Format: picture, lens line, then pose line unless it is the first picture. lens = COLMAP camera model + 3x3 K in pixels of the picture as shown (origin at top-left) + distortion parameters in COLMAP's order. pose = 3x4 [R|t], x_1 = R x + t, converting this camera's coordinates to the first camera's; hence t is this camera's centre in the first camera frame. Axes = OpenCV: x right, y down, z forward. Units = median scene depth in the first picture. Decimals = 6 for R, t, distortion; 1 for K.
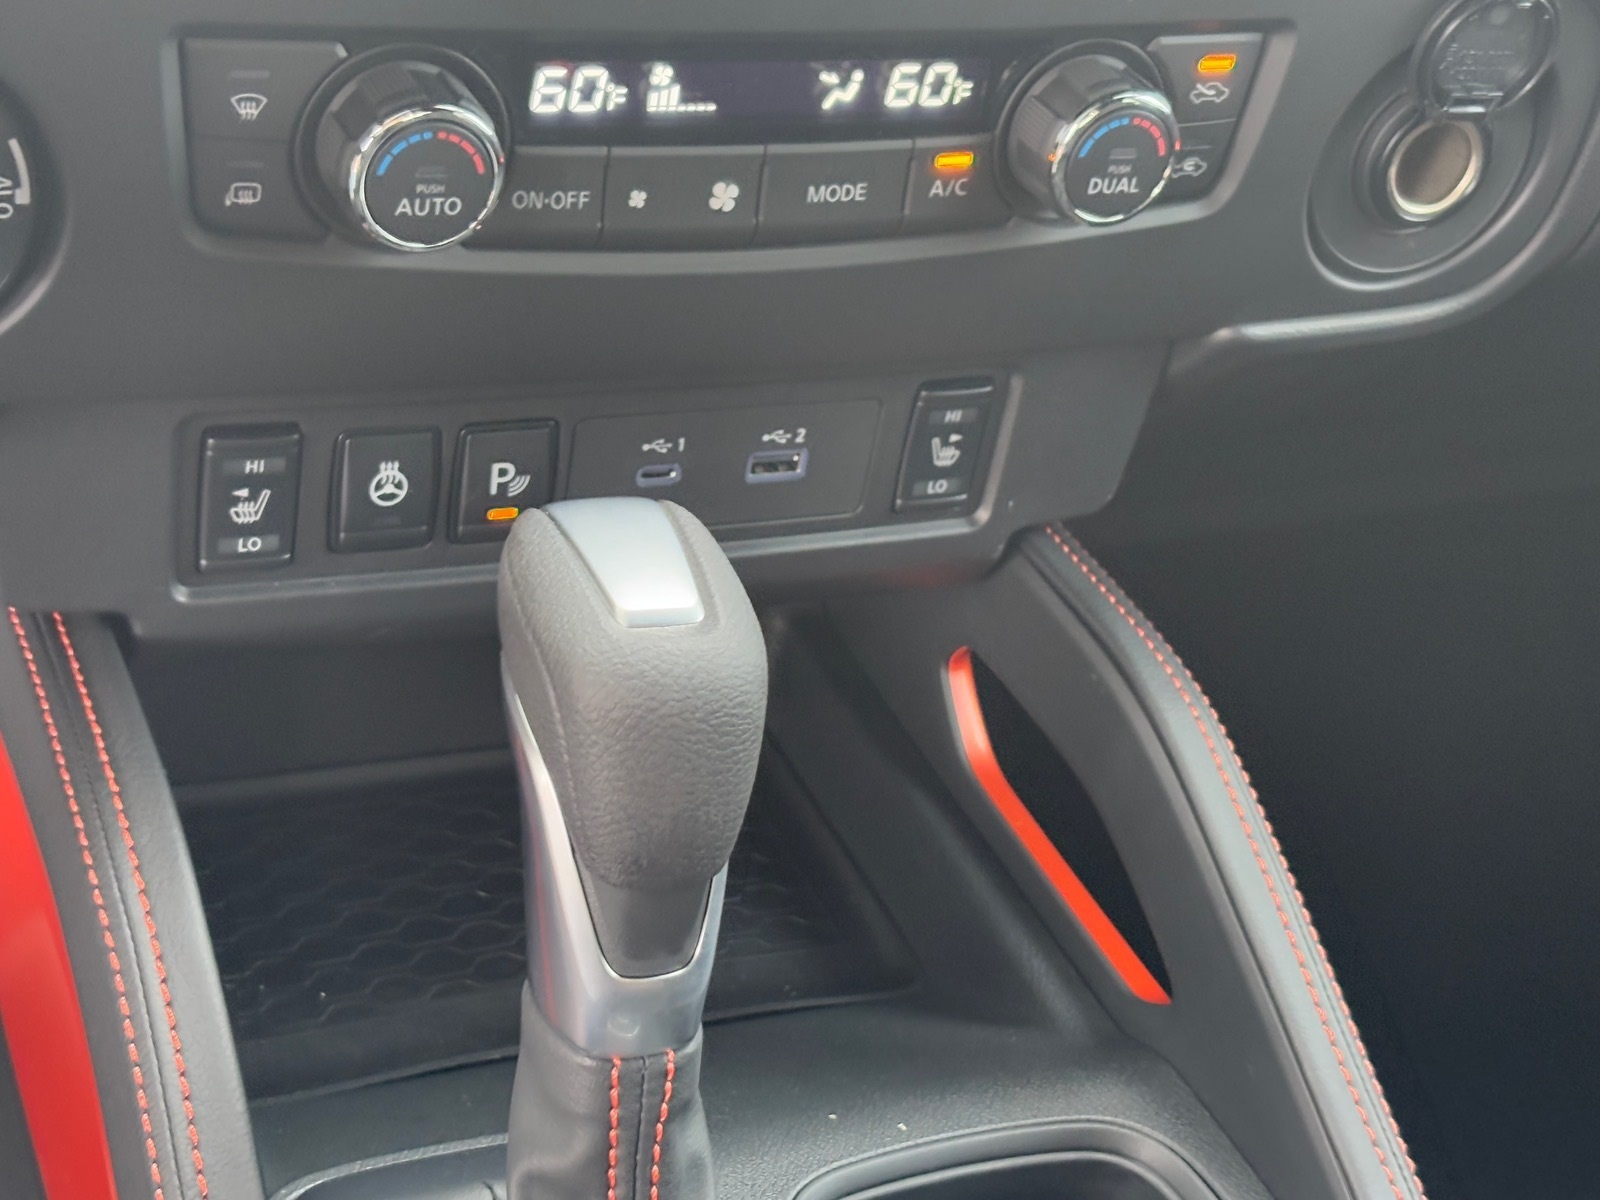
lens RADIAL K [[2711.7, 0, 756.9], [0, 2711.7, 651.7], [0, 0, 1]] dist [0.140596, 0.000000]
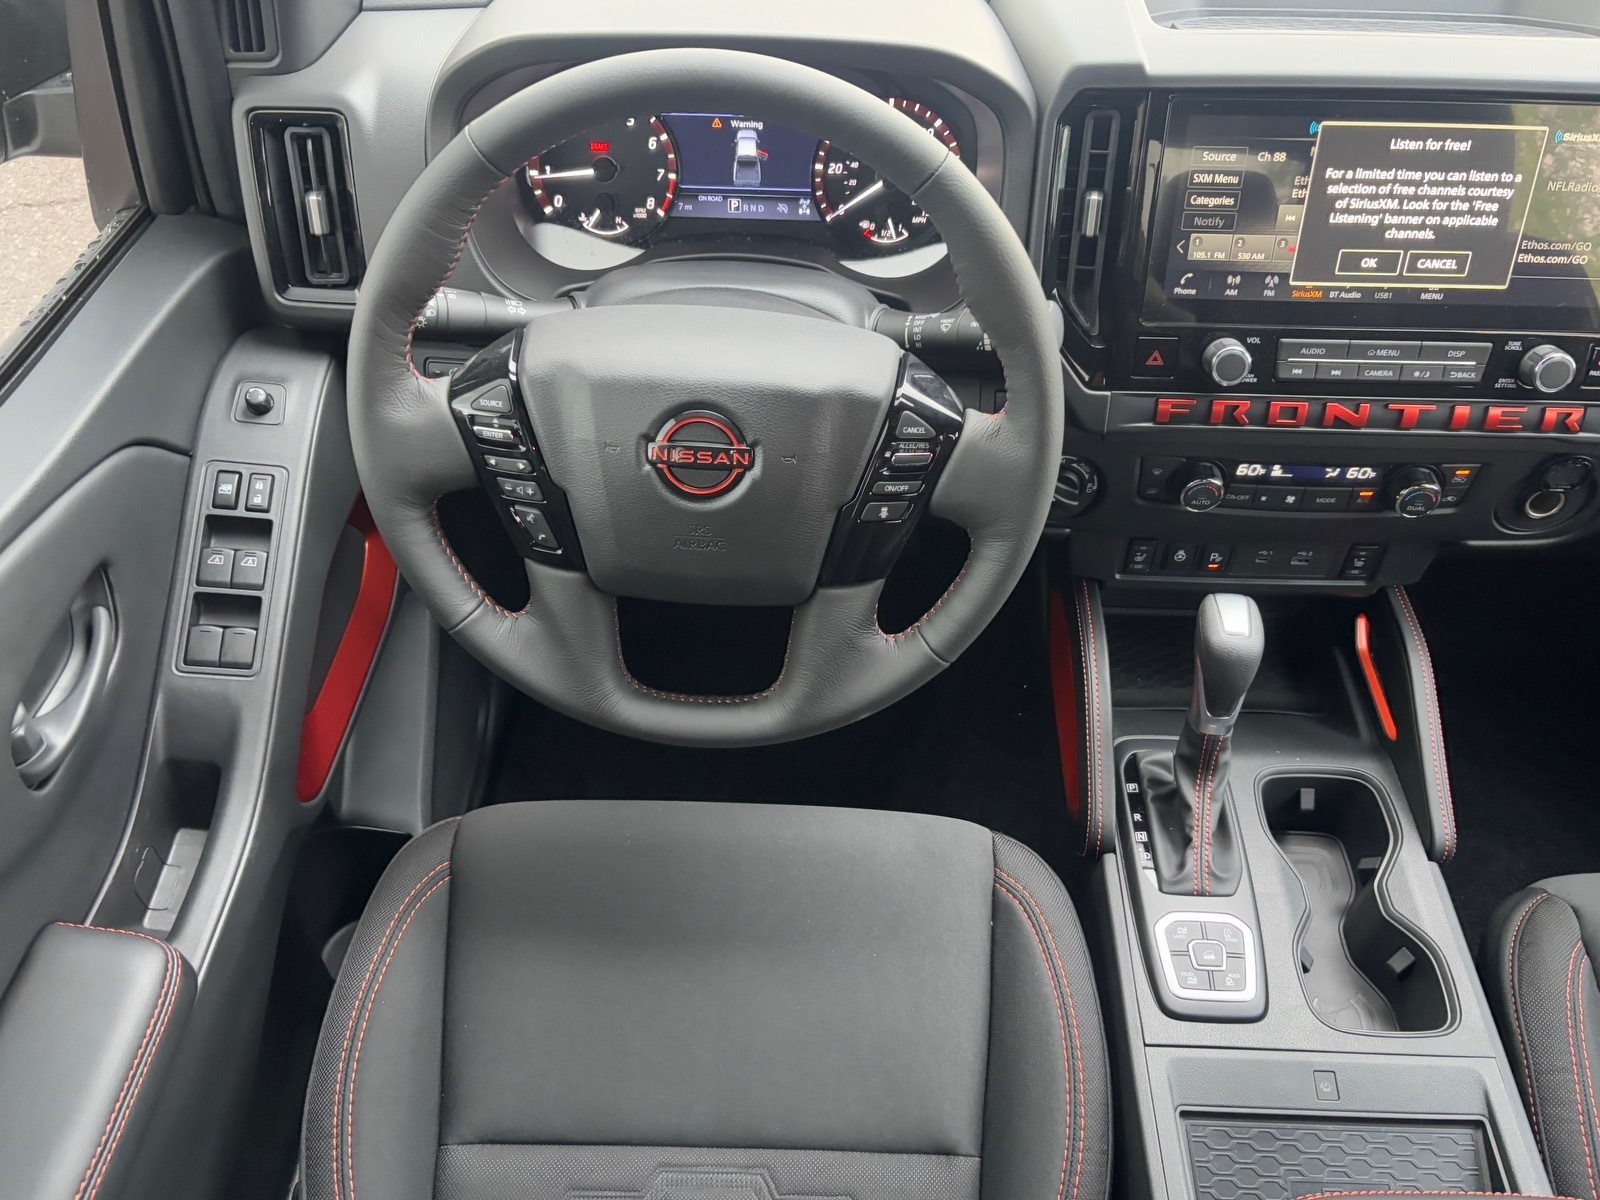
lens RADIAL K [[1295.3, 0, 805.0], [0, 1295.3, 618.9], [0, 0, 1]] dist [0.023812, -0.019613]
pose [[0.898207, 0.190947, -0.395934, 0.119381], [-0.120472, 0.973170, 0.196028, -0.270903], [0.422742, -0.128375, 0.897111, -0.793936]]
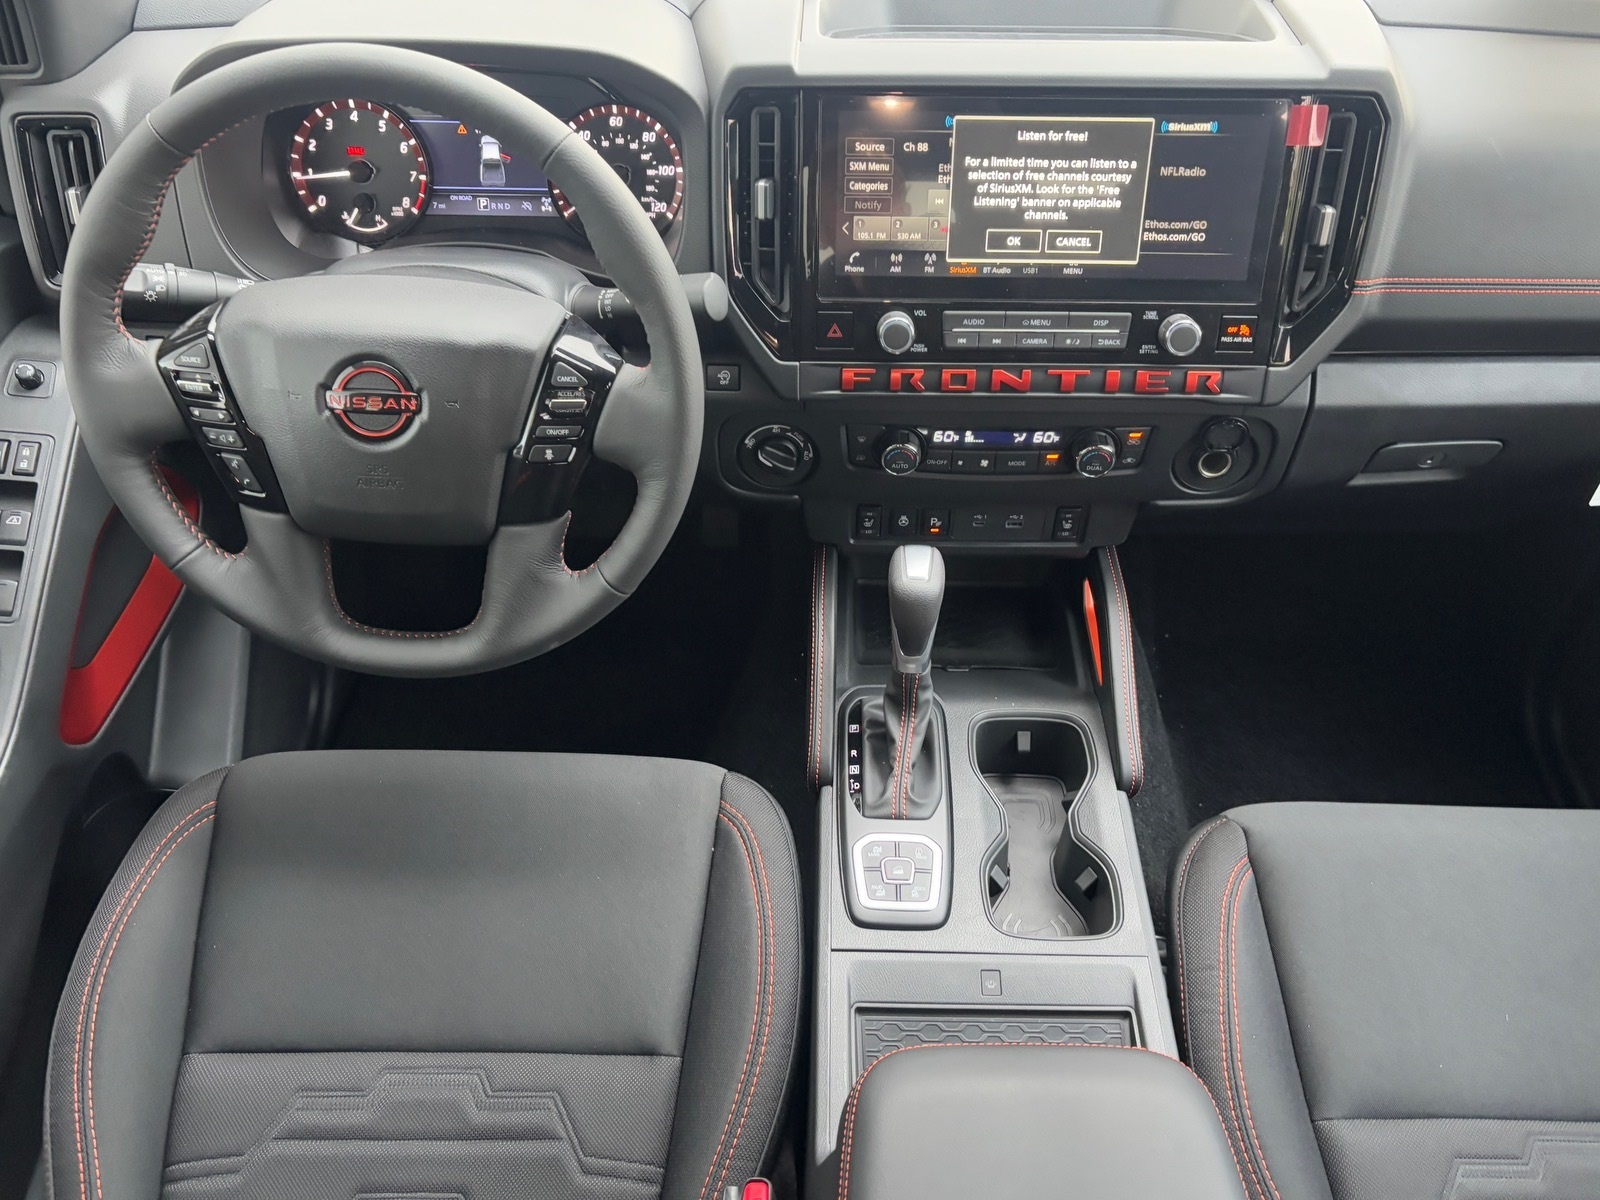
lens RADIAL K [[1295.3, 0, 807.8], [0, 1295.3, 619.4], [0, 0, 1]] dist [0.023812, -0.019613]
pose [[0.903065, 0.164534, -0.396740, 0.529966], [-0.110762, 0.981686, 0.155001, -0.206564], [0.414977, -0.096032, 0.904750, -0.800865]]
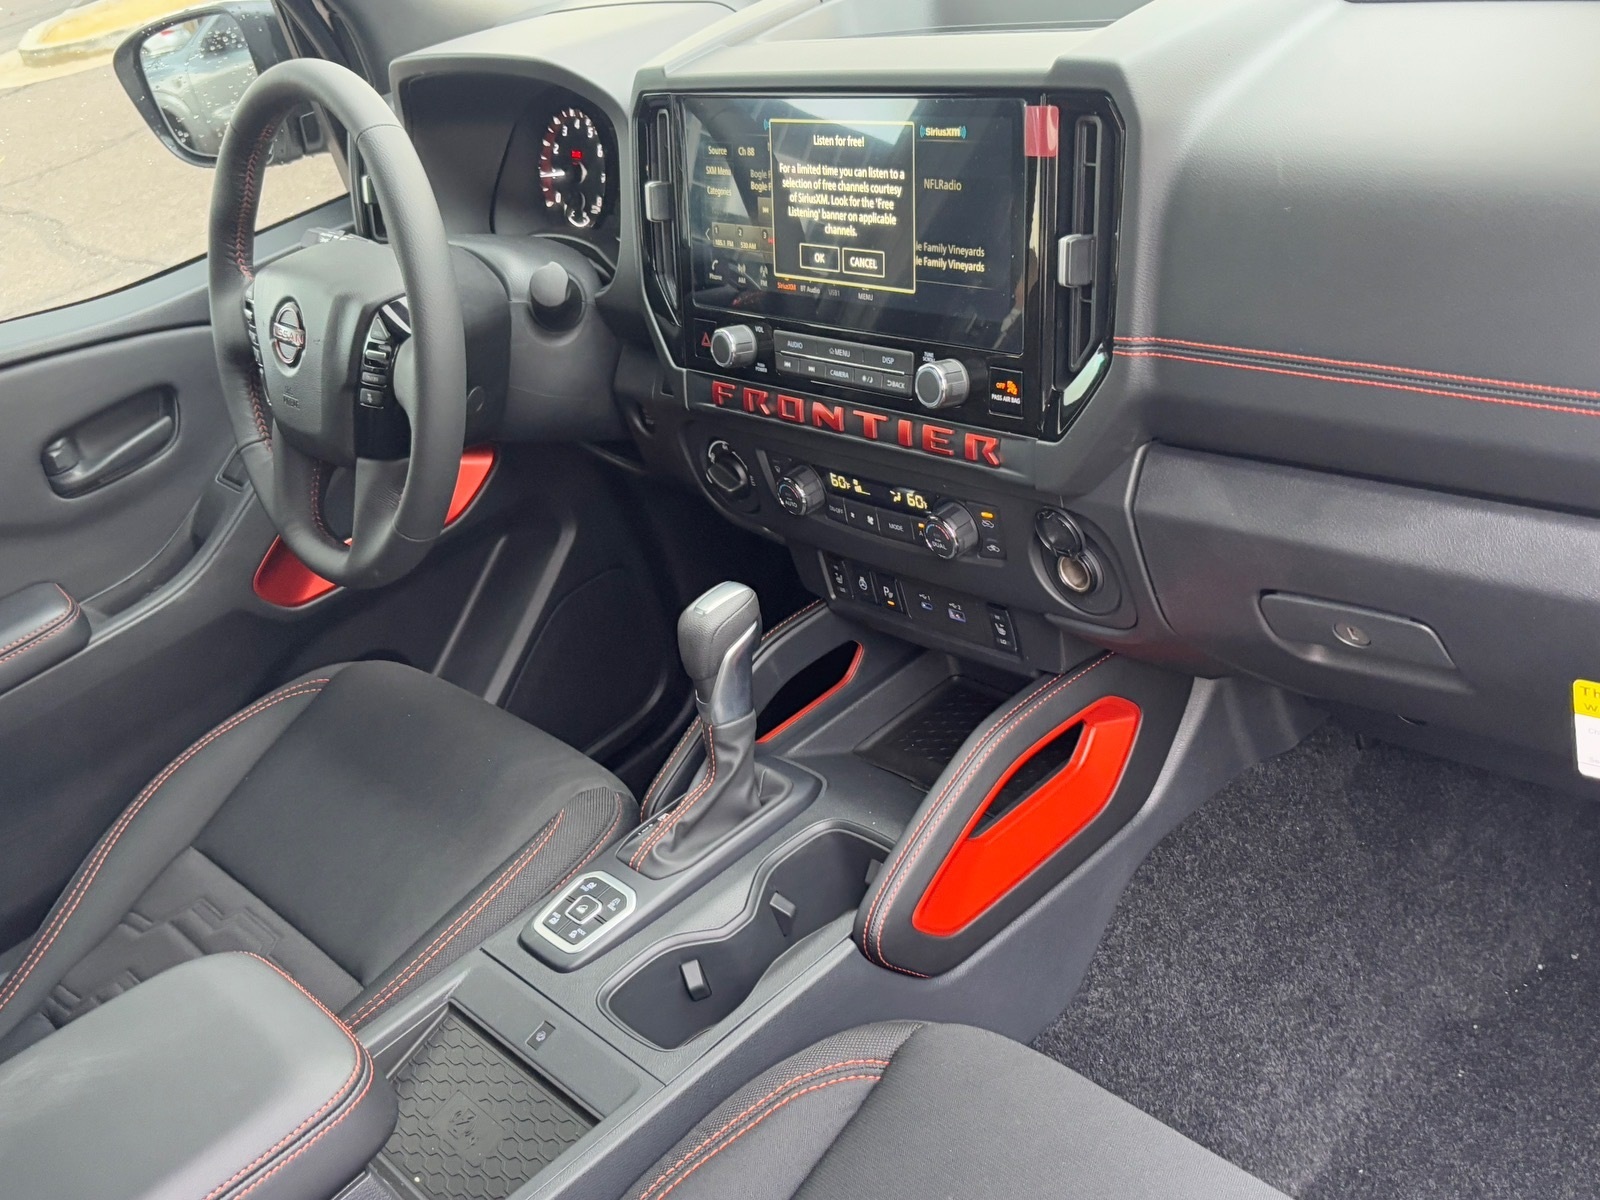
lens RADIAL K [[1764.0, 0, 785.1], [0, 1764.0, 631.2], [0, 0, 1]] dist [0.063920, 0.000000]
pose [[0.234009, 0.269766, -0.934059, 1.989858], [-0.250207, 0.945084, 0.210266, -0.462763], [0.939487, 0.184503, 0.288656, 0.313277]]
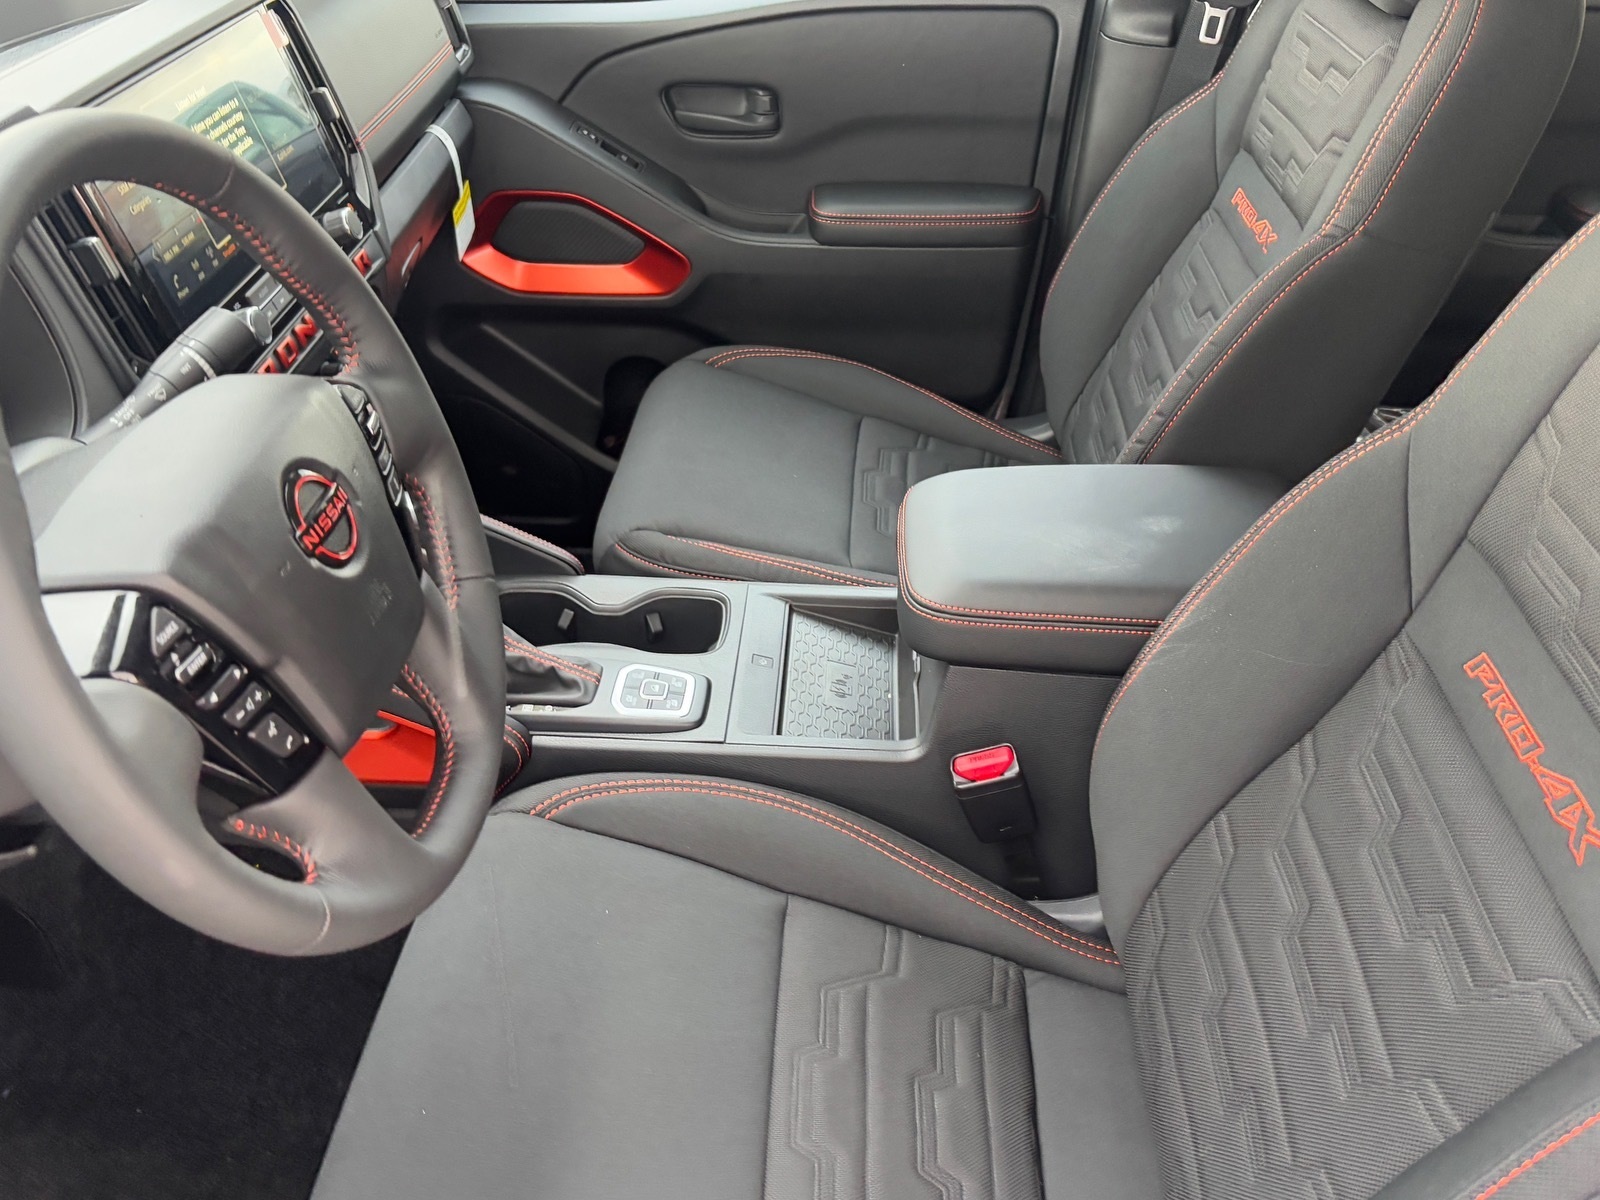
lens RADIAL K [[1486.7, 0, 803.2], [0, 1486.7, 607.6], [0, 0, 1]] dist [0.023343, 0.000000]
pose [[0.431680, -0.619400, 0.655740, -1.196343], [0.557419, 0.754723, 0.345943, -0.320609], [-0.709180, 0.216185, 0.671065, -0.808022]]
